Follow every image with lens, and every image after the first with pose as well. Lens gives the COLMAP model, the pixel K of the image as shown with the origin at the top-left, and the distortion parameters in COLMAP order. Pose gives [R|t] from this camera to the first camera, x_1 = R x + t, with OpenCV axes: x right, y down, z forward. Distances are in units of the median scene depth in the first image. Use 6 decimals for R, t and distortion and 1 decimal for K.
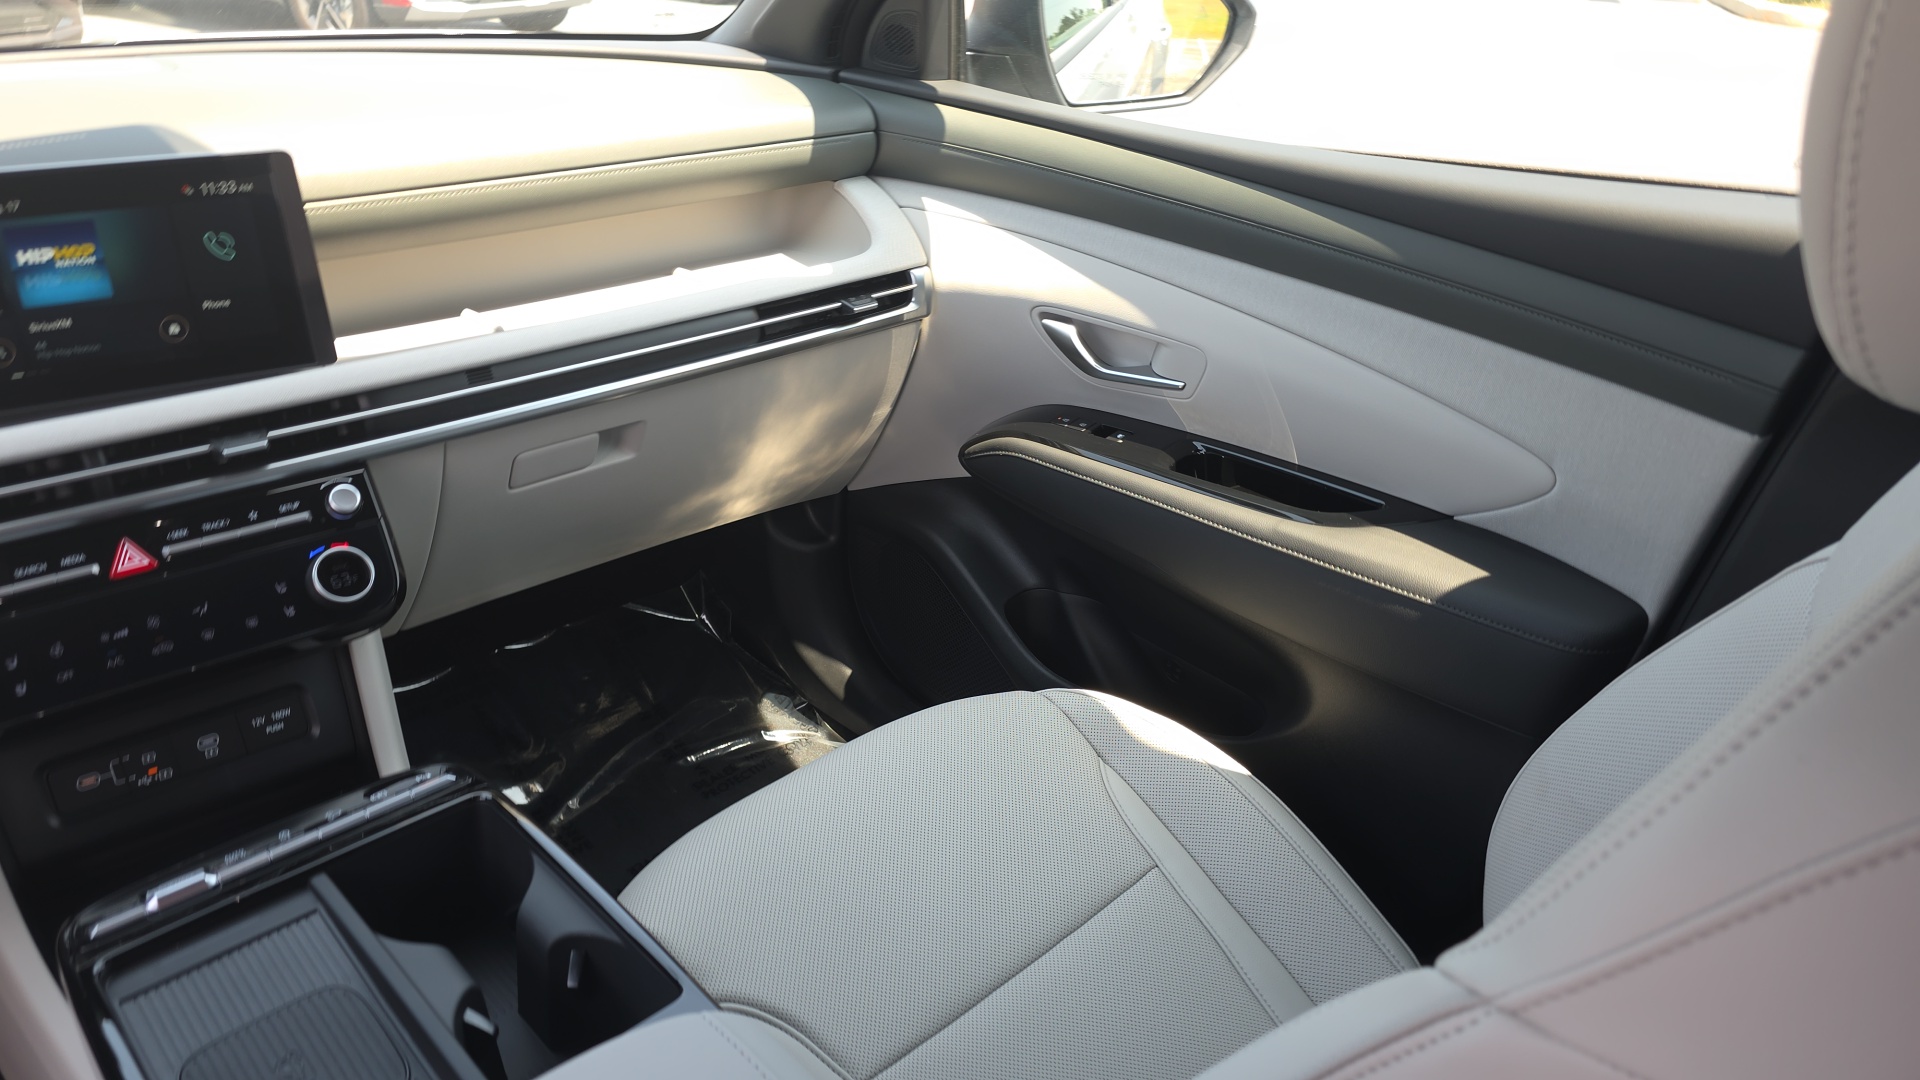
lens RADIAL K [[1316.7, 0, 961.7], [0, 1316.7, 516.3], [0, 0, 1]] dist [0.063415, -0.071866]
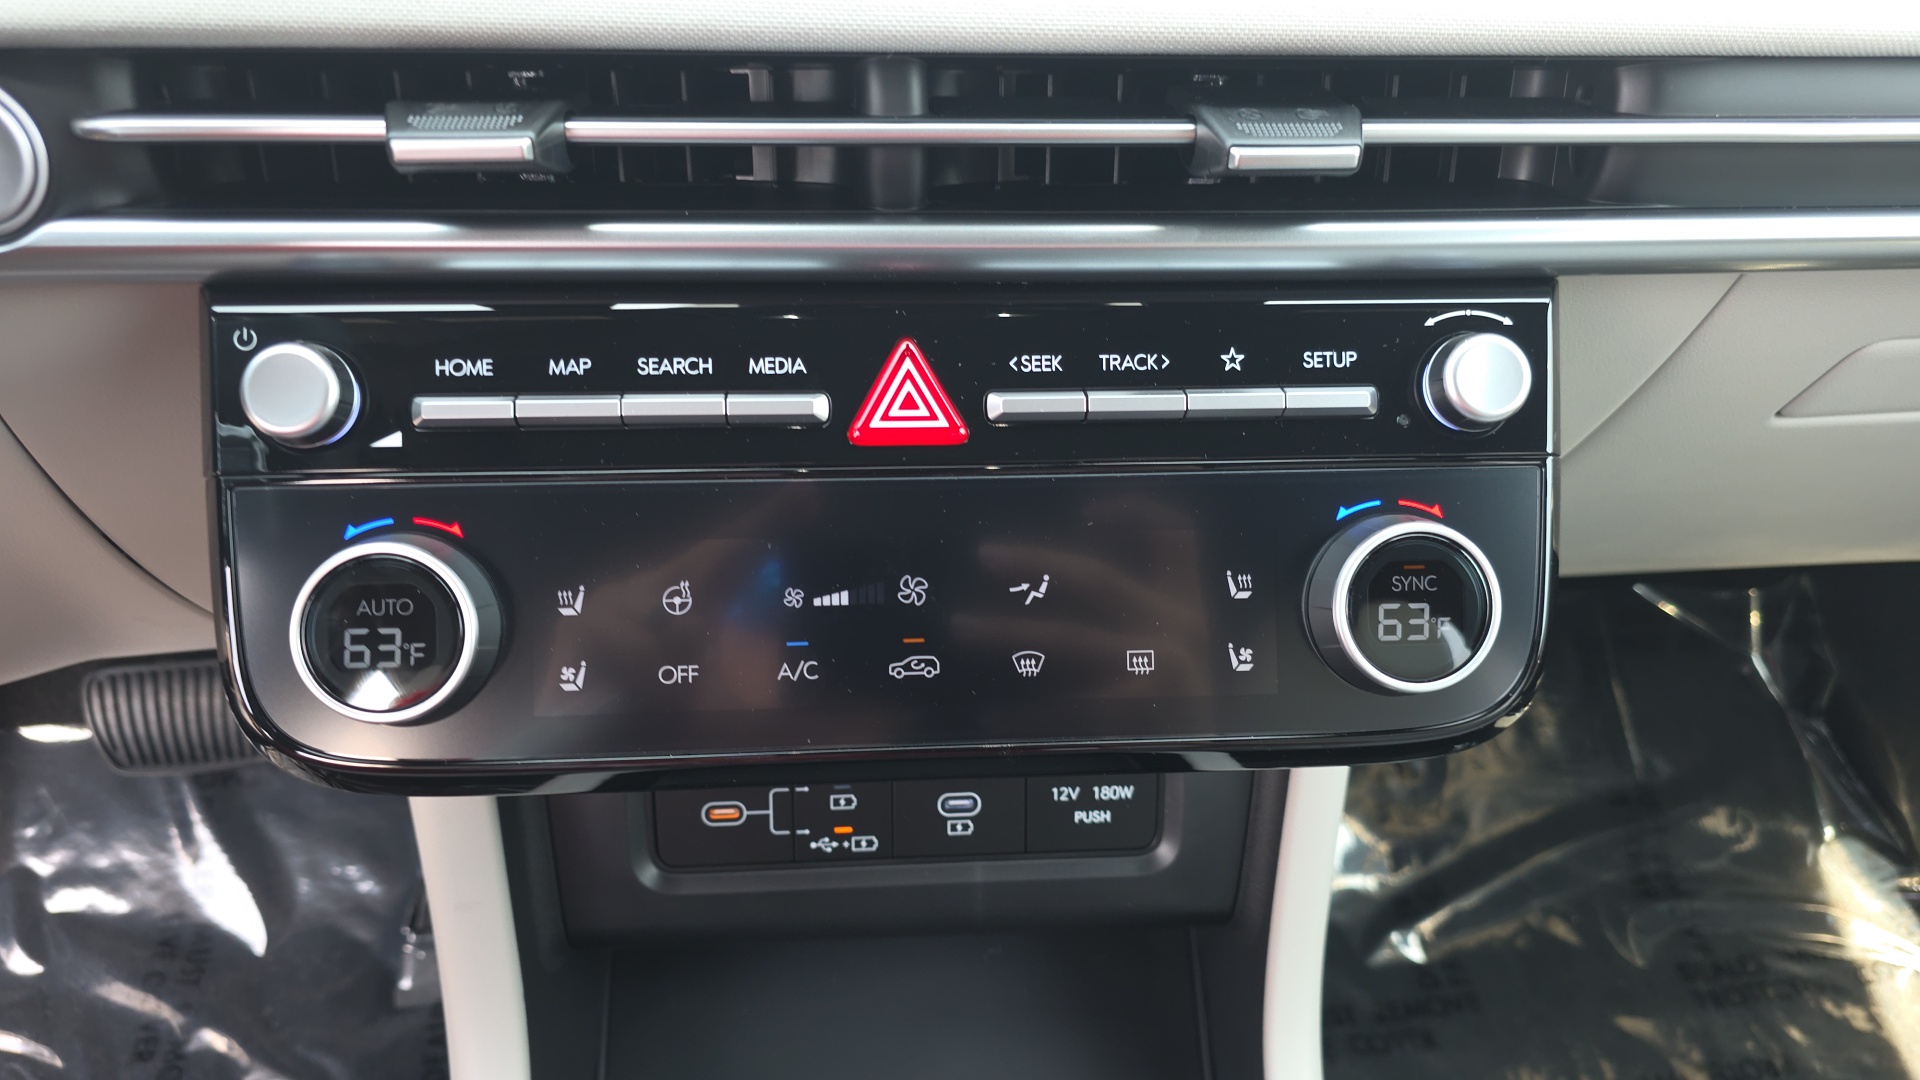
lens RADIAL K [[1331.6, 0, 952.3], [0, 1331.6, 558.9], [0, 0, 1]] dist [0.051252, -0.086013]
pose [[0.802139, 0.358676, -0.477414, -0.372423], [-0.265215, 0.930315, 0.253328, -0.019160], [0.535008, -0.076587, 0.841369, 0.611879]]
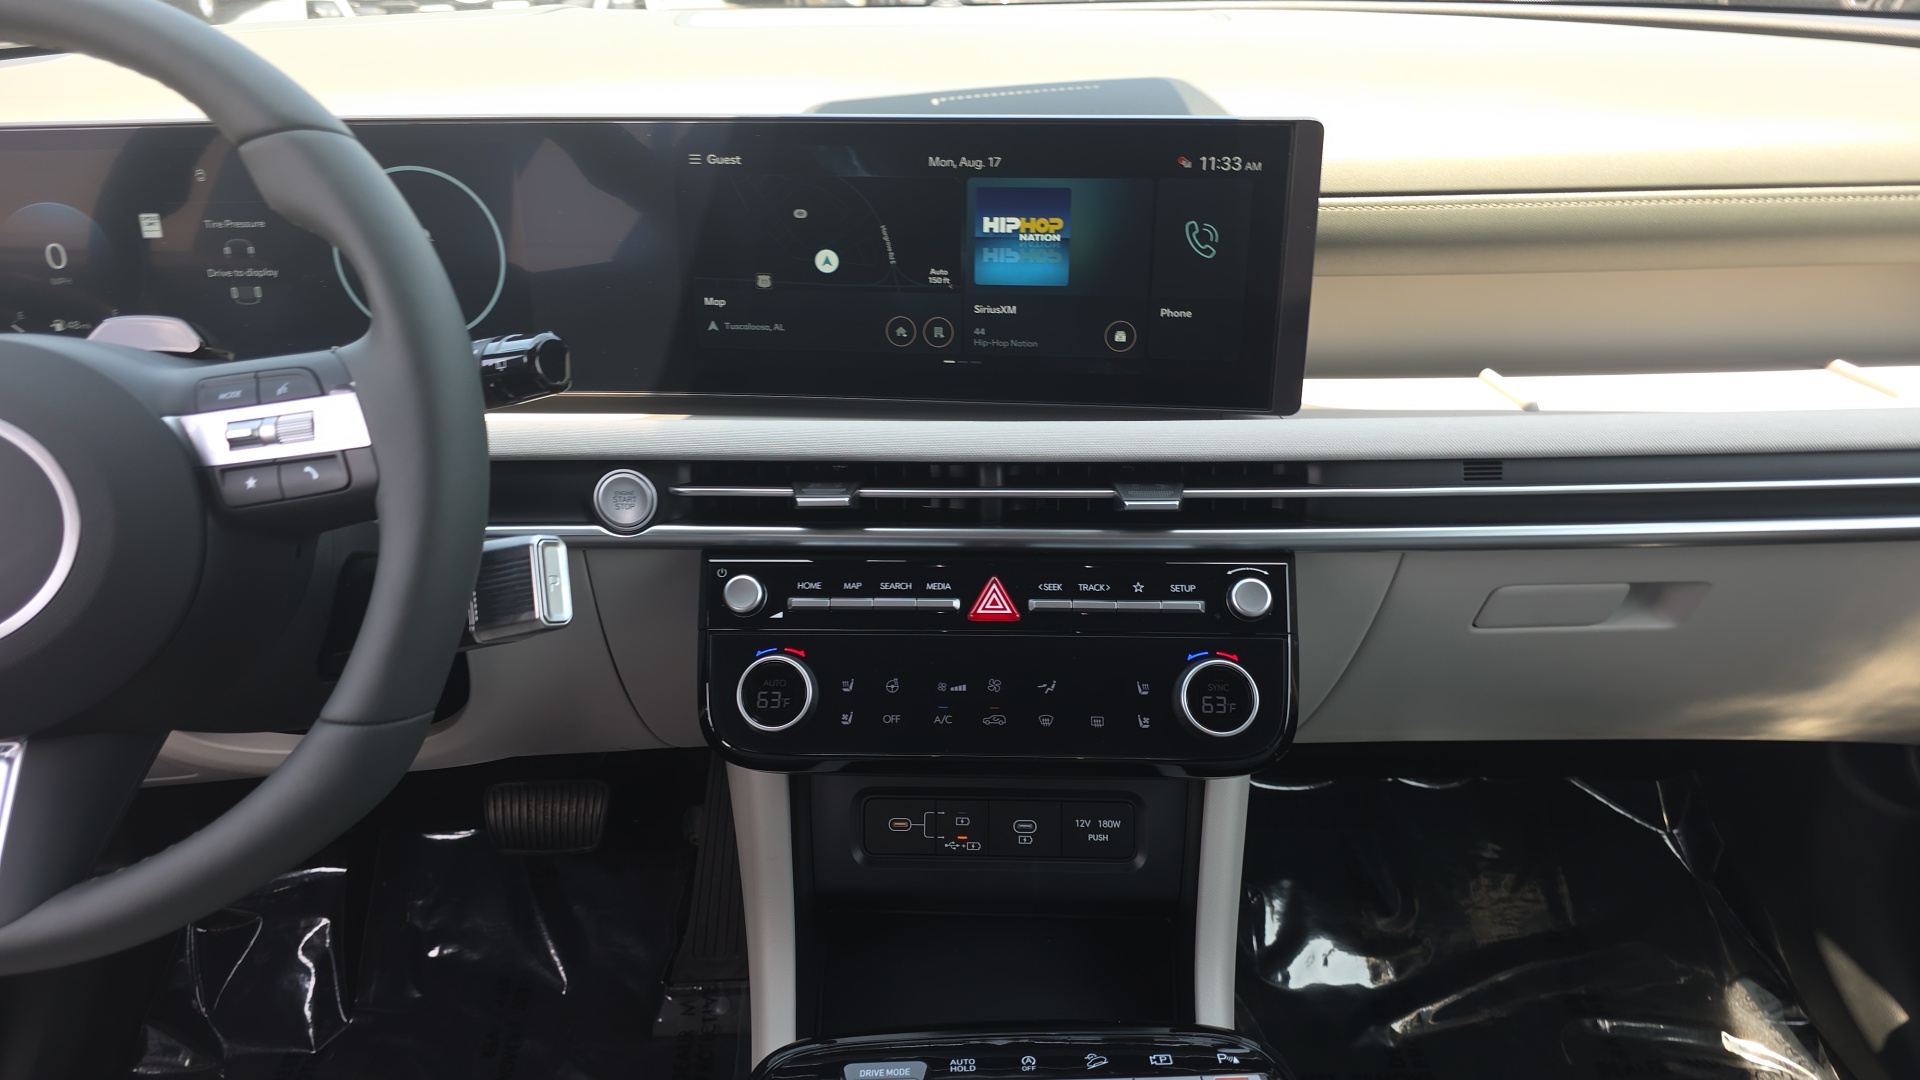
lens RADIAL K [[1320.6, 0, 927.0], [0, 1320.6, 535.8], [0, 0, 1]] dist [0.055029, -0.069395]
pose [[0.726917, 0.260706, -0.635314, -0.130026], [-0.265185, 0.959941, 0.090499, -0.060613], [0.633458, 0.102691, 0.766933, 0.303575]]
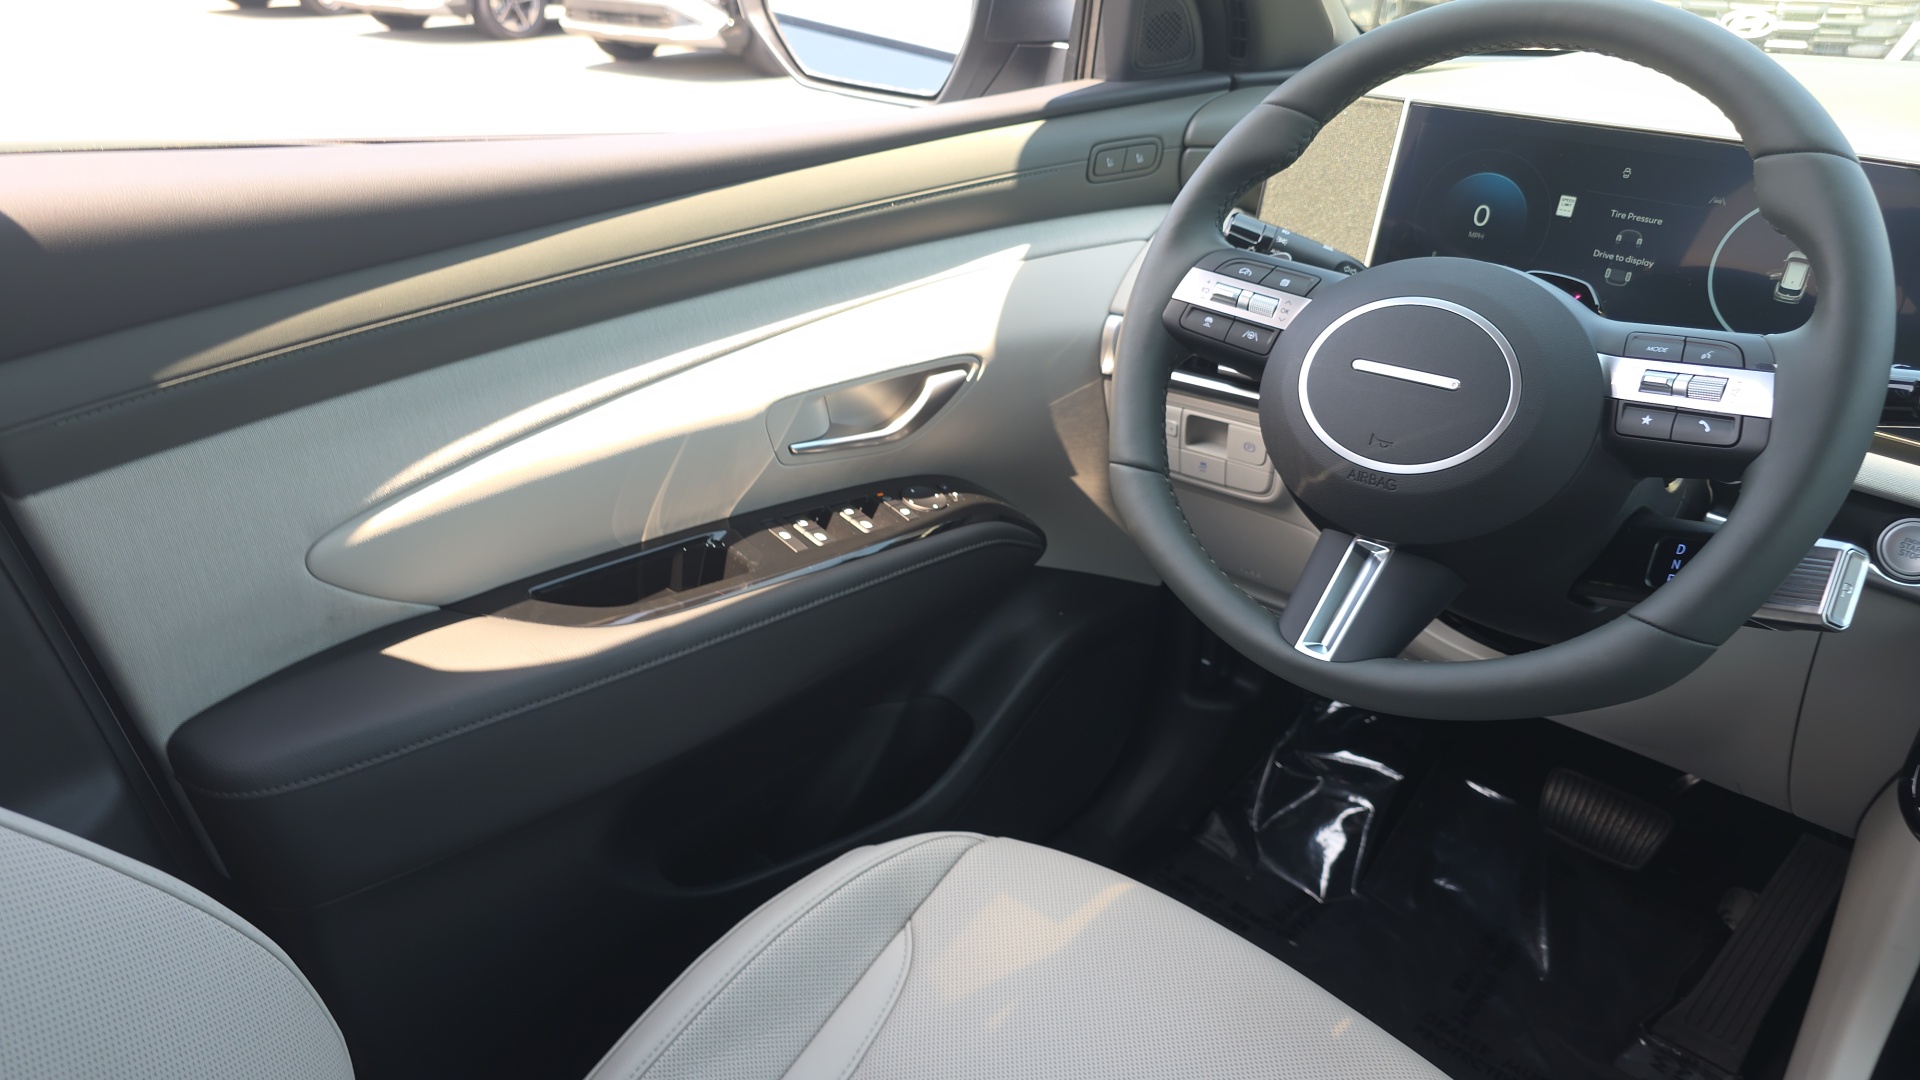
lens RADIAL K [[1321.5, 0, 940.9], [0, 1321.5, 551.6], [0, 0, 1]] dist [0.066419, -0.077548]
pose [[0.011247, 0.413904, -0.910251, -0.043207], [-0.466701, 0.807249, 0.361301, 0.012311], [0.884344, 0.420751, 0.202249, 0.127186]]
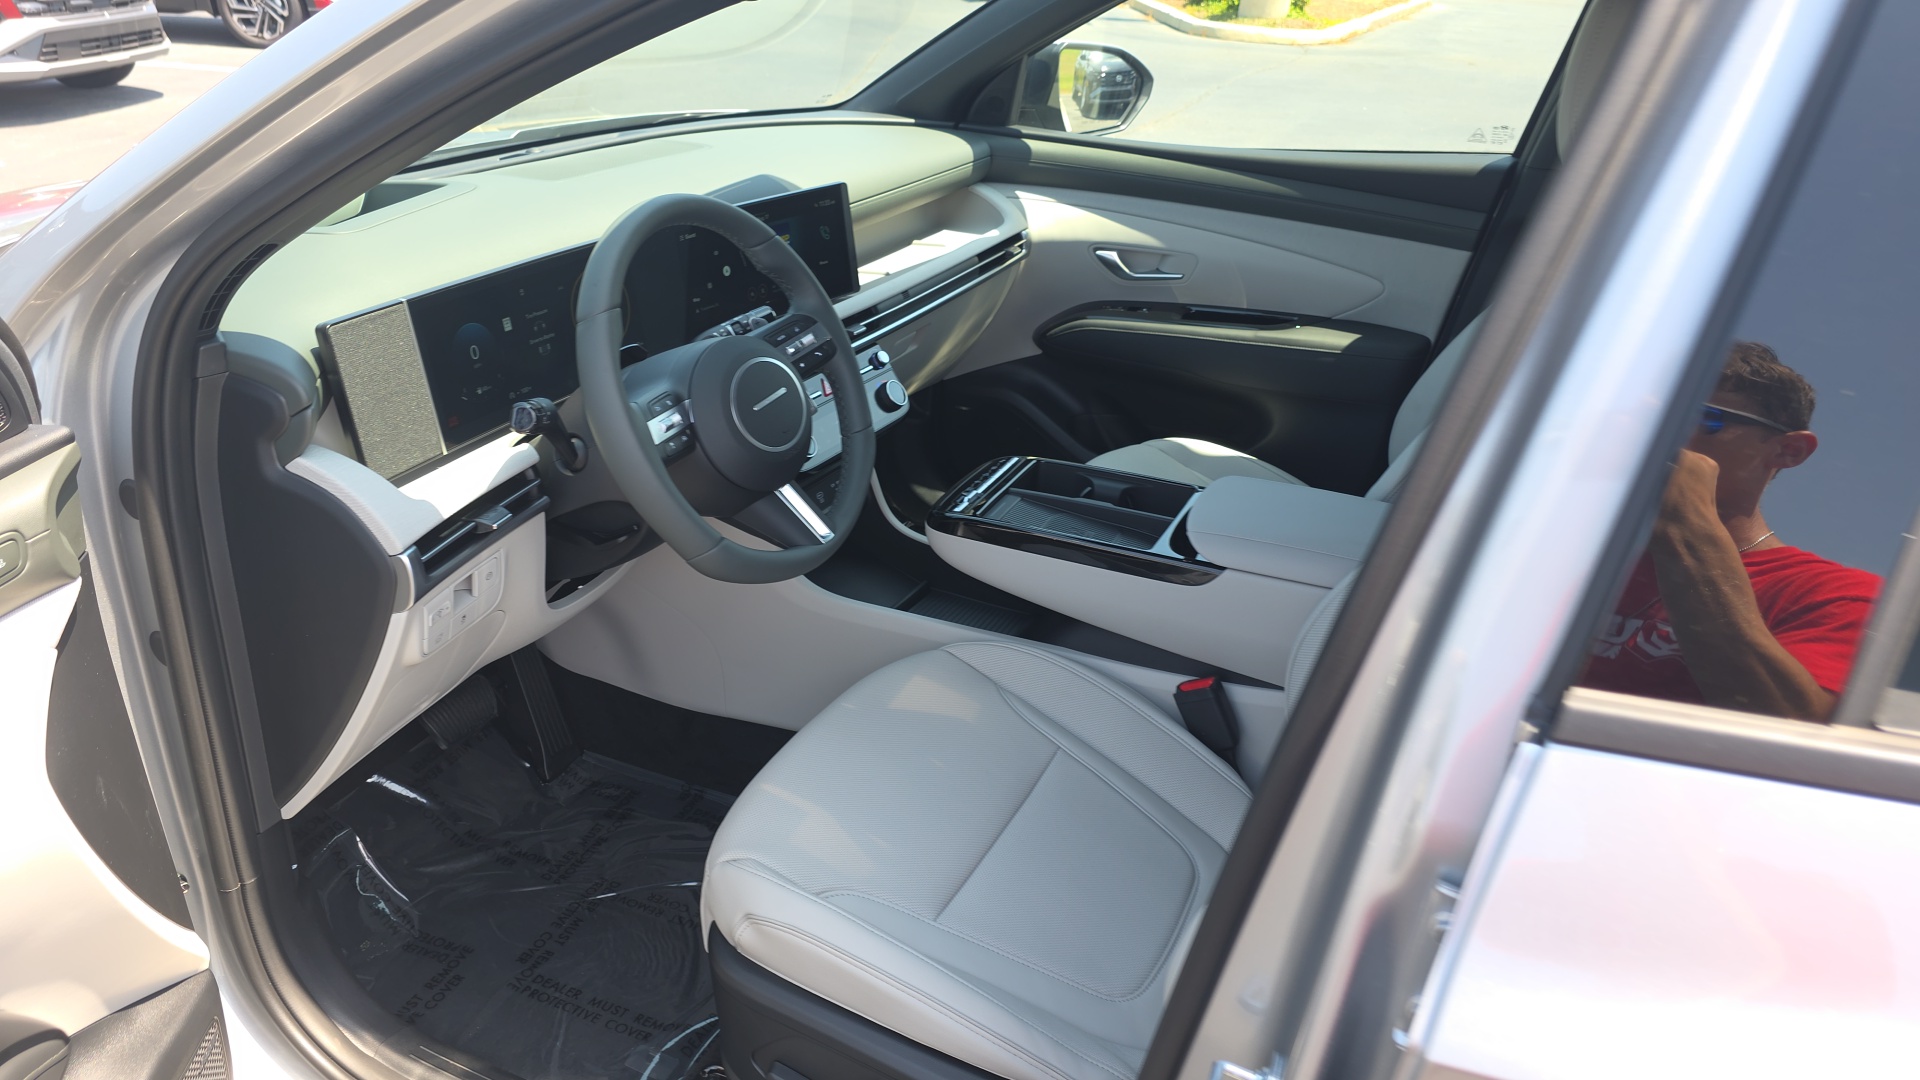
lens RADIAL K [[1295.5, 0, 960.0], [0, 1295.5, 540.0], [0, 0, 1]] dist [0.052841, -0.047322]
pose [[0.931135, -0.160970, 0.327224, -0.973466], [0.158476, 0.986761, 0.034461, 0.195651], [-0.328439, 0.019770, 0.944318, -0.808857]]
